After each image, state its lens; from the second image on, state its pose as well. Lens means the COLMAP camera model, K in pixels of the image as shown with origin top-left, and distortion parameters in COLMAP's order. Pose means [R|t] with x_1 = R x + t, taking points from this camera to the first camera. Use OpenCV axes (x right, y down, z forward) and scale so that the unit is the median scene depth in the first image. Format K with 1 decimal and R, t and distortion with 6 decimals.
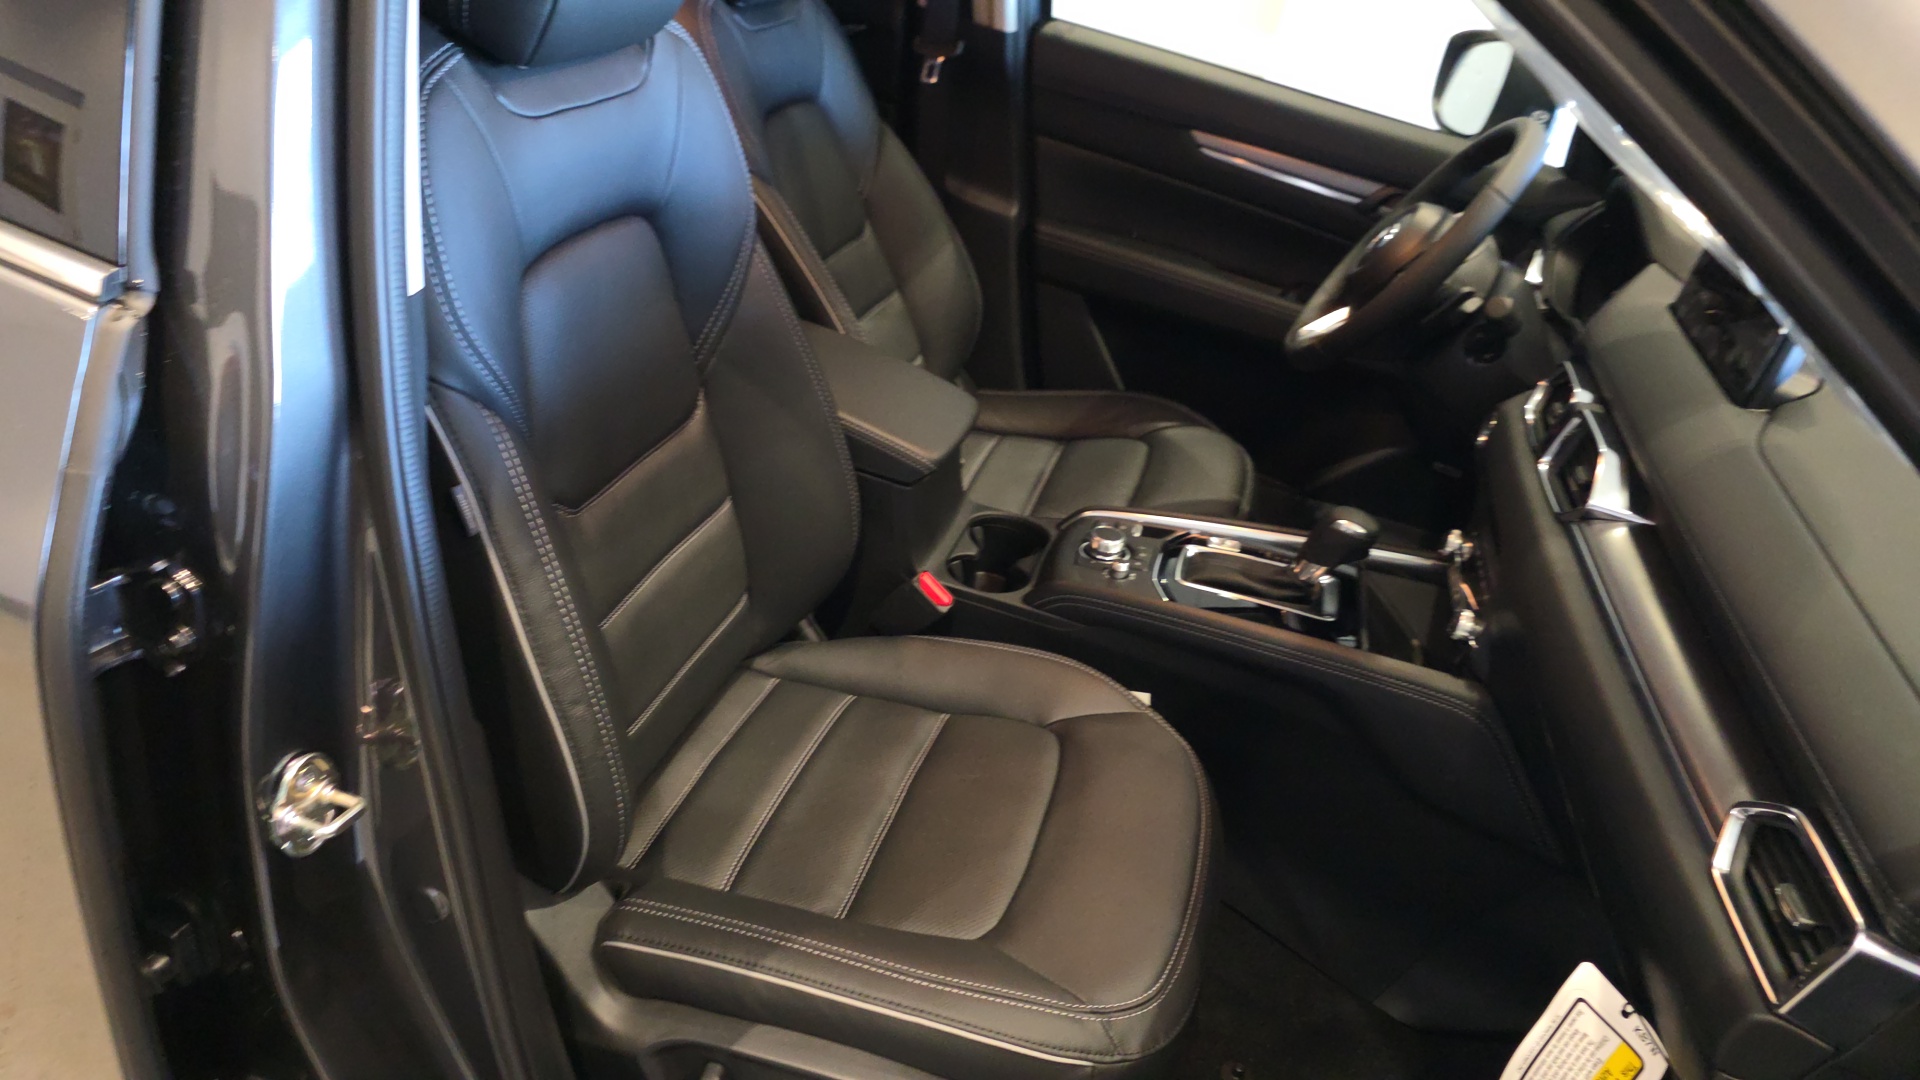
lens RADIAL K [[1233.5, 0, 960.0], [0, 1233.5, 540.0], [0, 0, 1]] dist [0.057105, -0.074528]
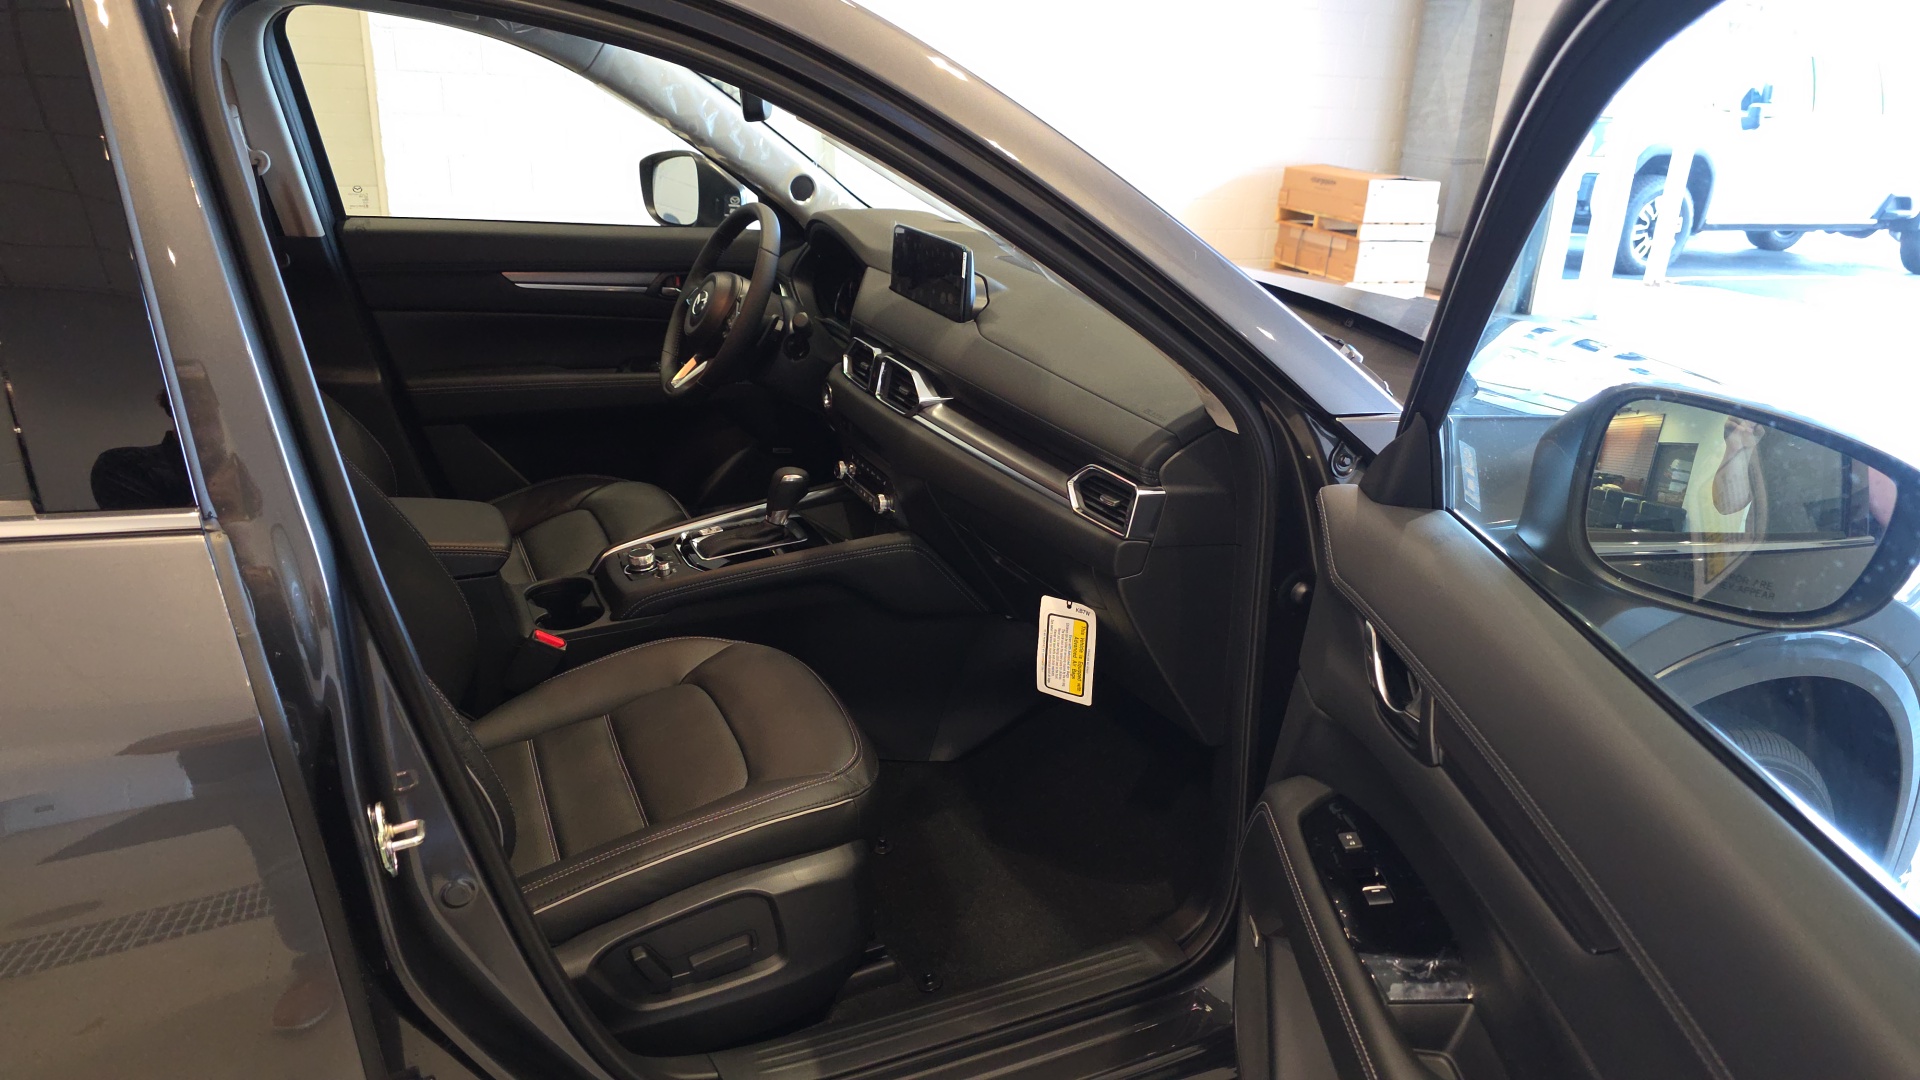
lens RADIAL K [[1233.5, 0, 960.0], [0, 1233.5, 540.0], [0, 0, 1]] dist [0.057105, -0.074528]
pose [[0.740278, -0.389845, 0.547732, -0.379692], [0.429443, 0.901038, 0.060902, 0.052586], [-0.517270, 0.190136, 0.834434, -0.344590]]
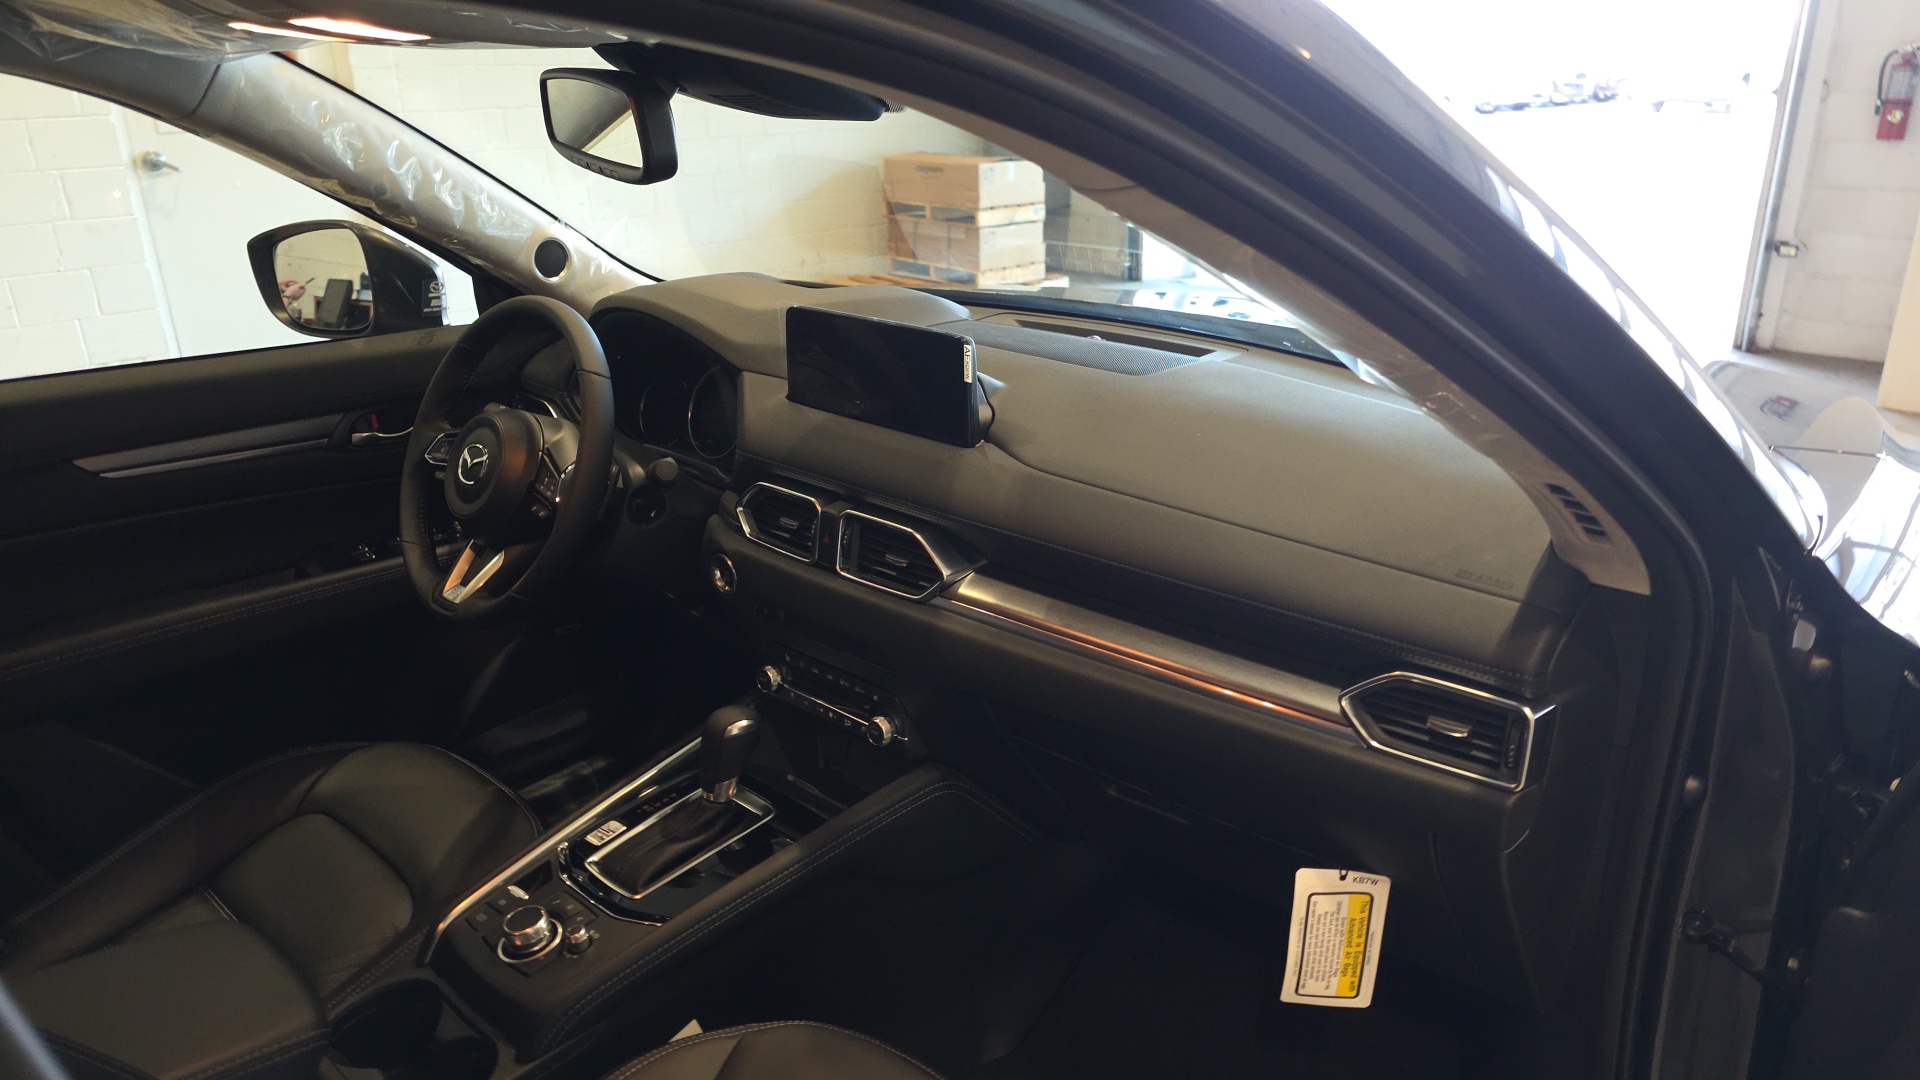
lens RADIAL K [[1278.5, 0, 975.8], [0, 1278.5, 539.3], [0, 0, 1]] dist [0.066833, -0.082101]
pose [[0.437807, -0.498919, 0.747934, -0.268881], [0.547359, 0.807871, 0.218502, -0.237612], [-0.713248, 0.313727, 0.626779, 0.195456]]
